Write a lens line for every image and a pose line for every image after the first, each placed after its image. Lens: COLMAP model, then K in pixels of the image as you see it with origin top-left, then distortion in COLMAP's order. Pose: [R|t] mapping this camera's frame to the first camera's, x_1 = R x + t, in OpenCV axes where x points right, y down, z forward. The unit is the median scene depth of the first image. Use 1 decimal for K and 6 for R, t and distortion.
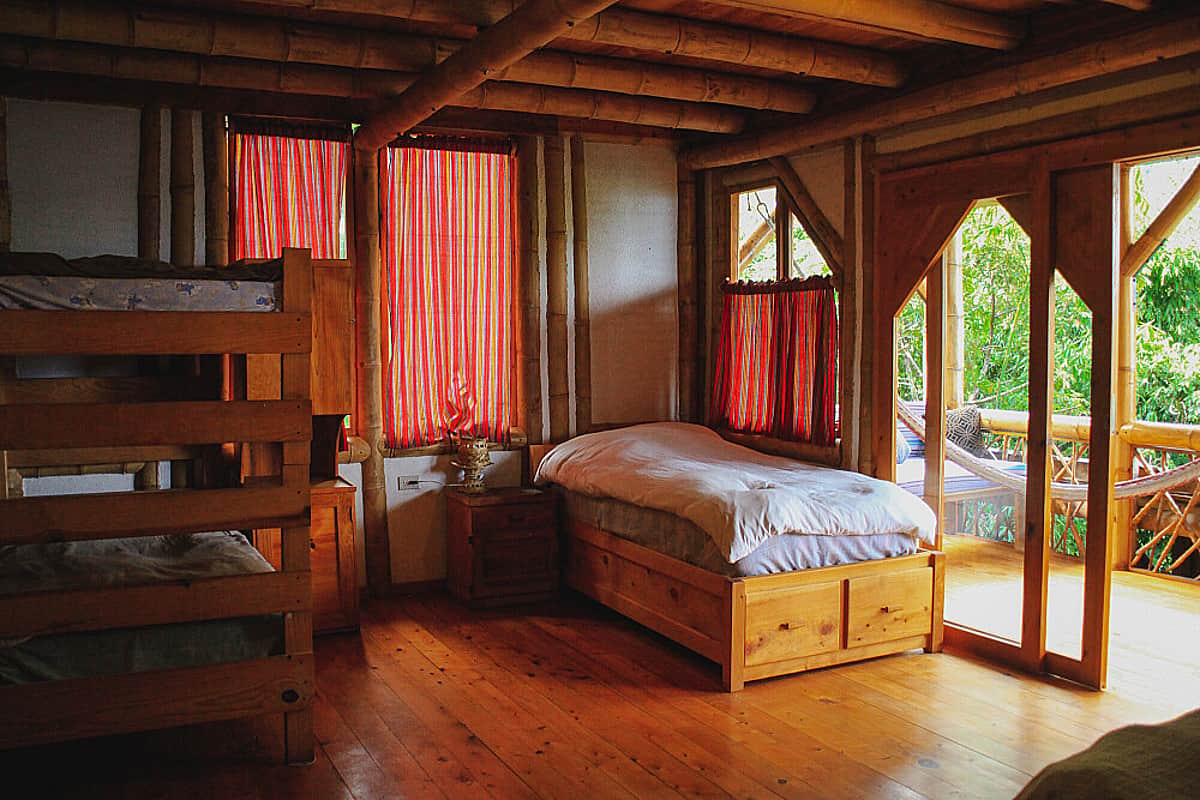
lens RADIAL K [[1103.3, 0, 599.6], [0, 1103.3, 397.7], [0, 0, 1]] dist [0.048760, 0.000000]
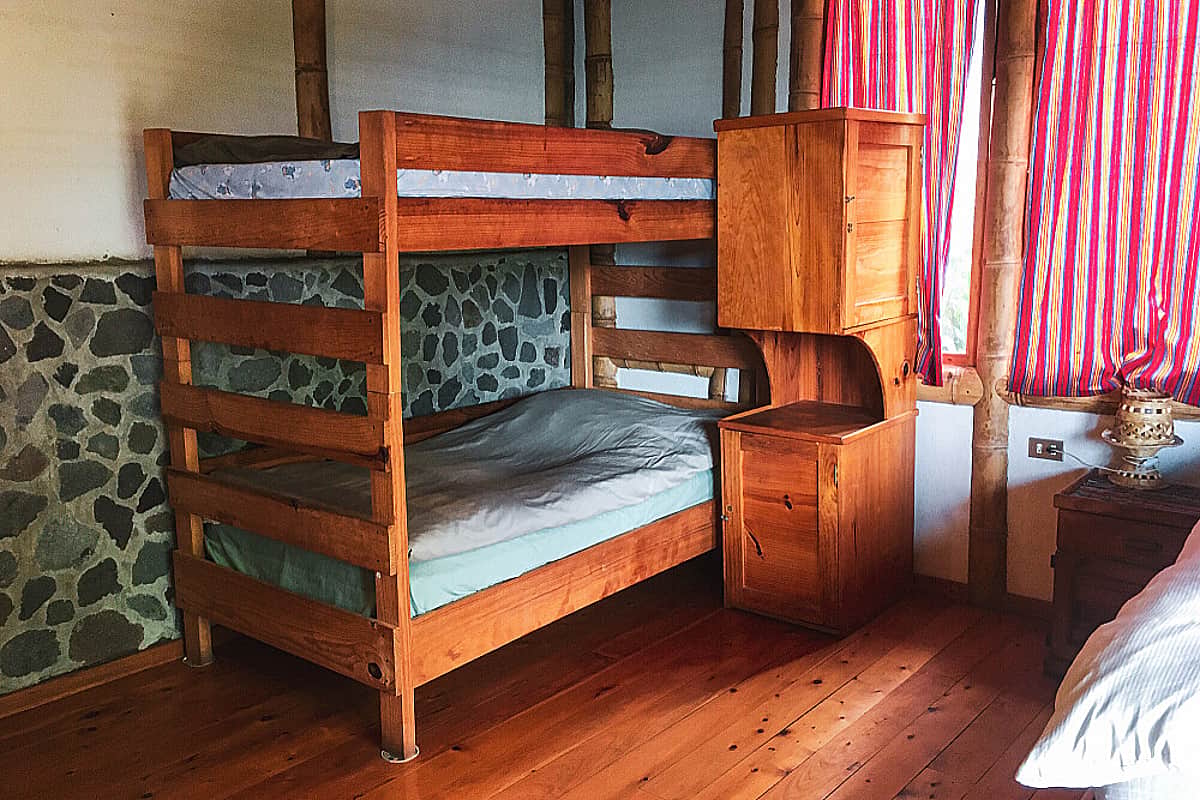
lens RADIAL K [[1103.3, 0, 601.9], [0, 1103.3, 405.2], [0, 0, 1]] dist [0.048760, 0.000000]
pose [[0.425604, 0.156519, -0.891271, 0.331609], [-0.044344, 0.987352, 0.152217, -0.040458], [0.903822, -0.025261, 0.427161, 0.555075]]
